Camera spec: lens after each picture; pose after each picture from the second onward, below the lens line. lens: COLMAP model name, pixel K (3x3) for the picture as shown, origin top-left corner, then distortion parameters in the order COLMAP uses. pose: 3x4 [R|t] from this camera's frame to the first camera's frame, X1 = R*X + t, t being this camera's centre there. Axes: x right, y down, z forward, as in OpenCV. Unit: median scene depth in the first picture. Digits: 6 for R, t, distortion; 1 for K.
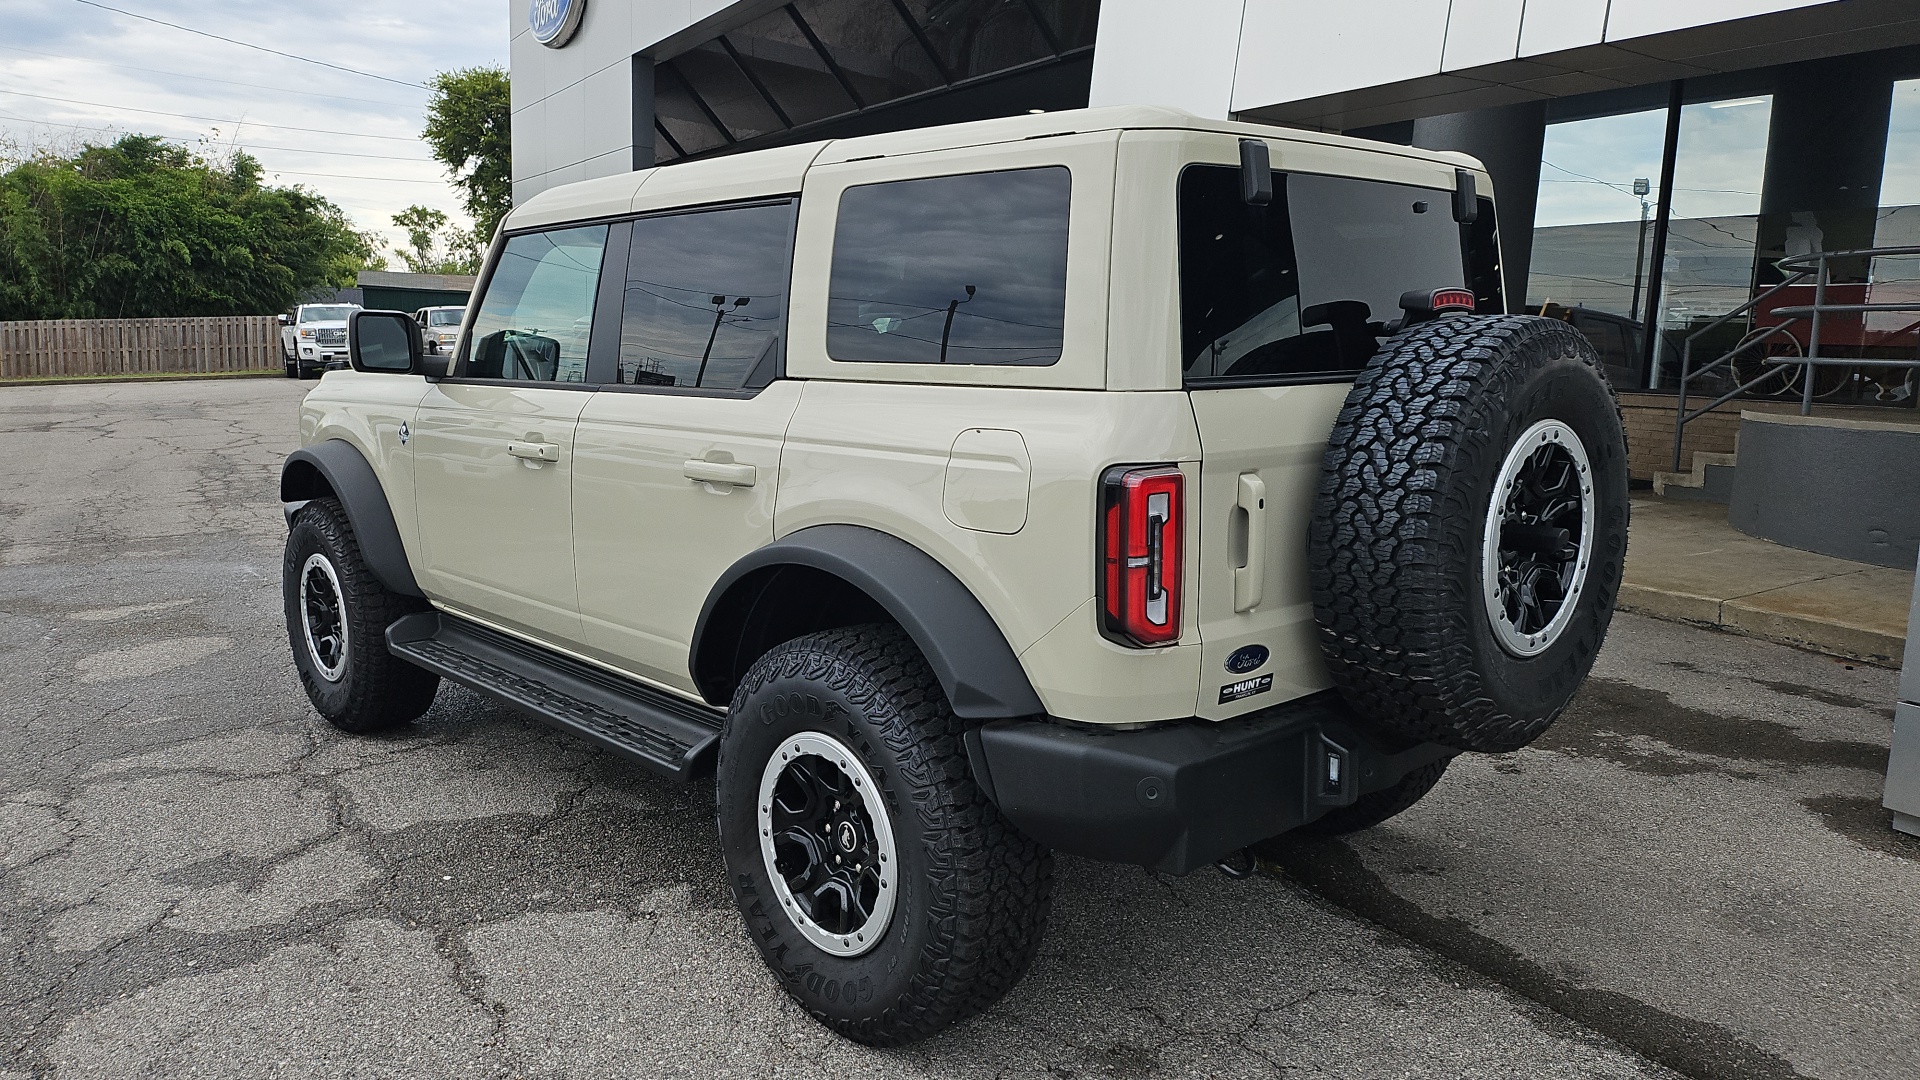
lens RADIAL K [[1322.8, 0, 981.2], [0, 1322.8, 528.0], [0, 0, 1]] dist [0.050225, -0.065745]
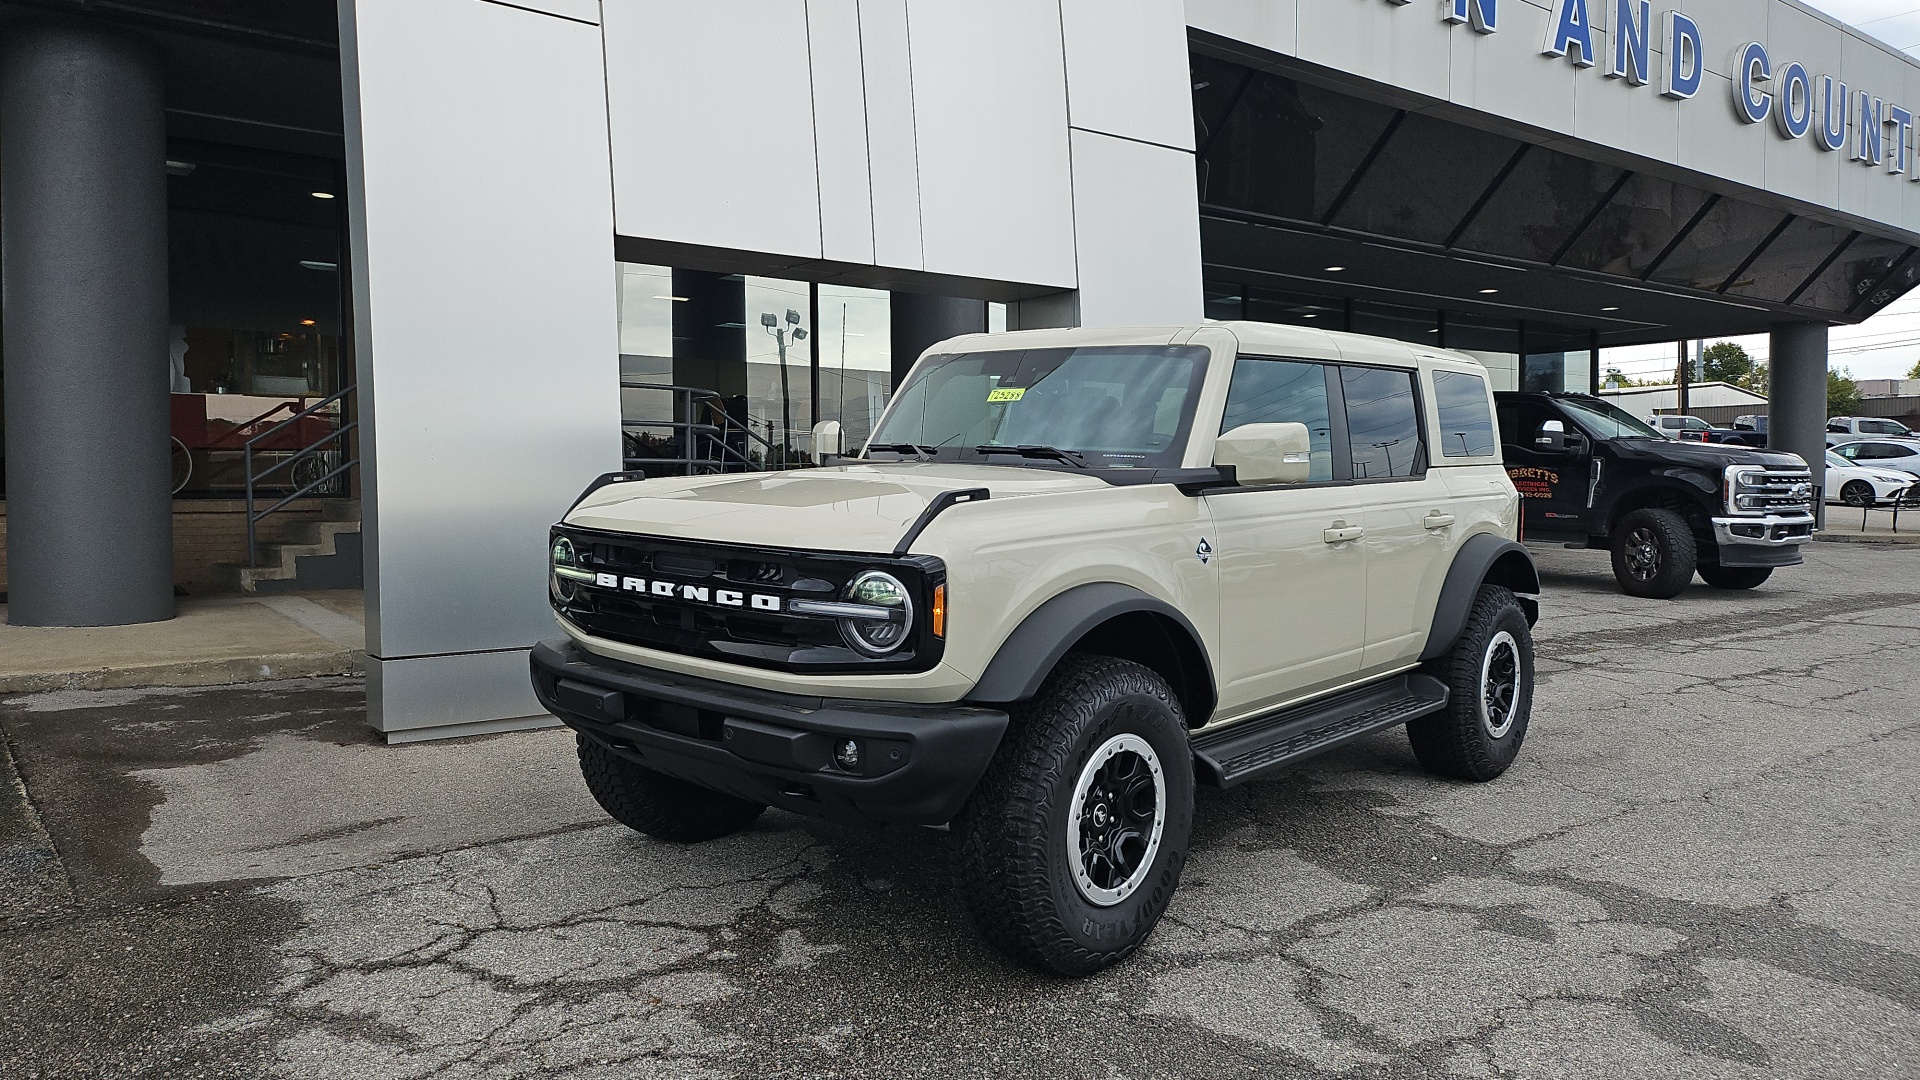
lens RADIAL K [[1371.4, 0, 960.0], [0, 1371.4, 540.0], [0, 0, 1]] dist [0.056240, -0.000249]
pose [[-0.092298, -0.075732, 0.992847, -1.995409], [0.139100, 0.986346, 0.088167, -0.272166], [-0.985968, 0.146243, -0.080504, 1.807885]]
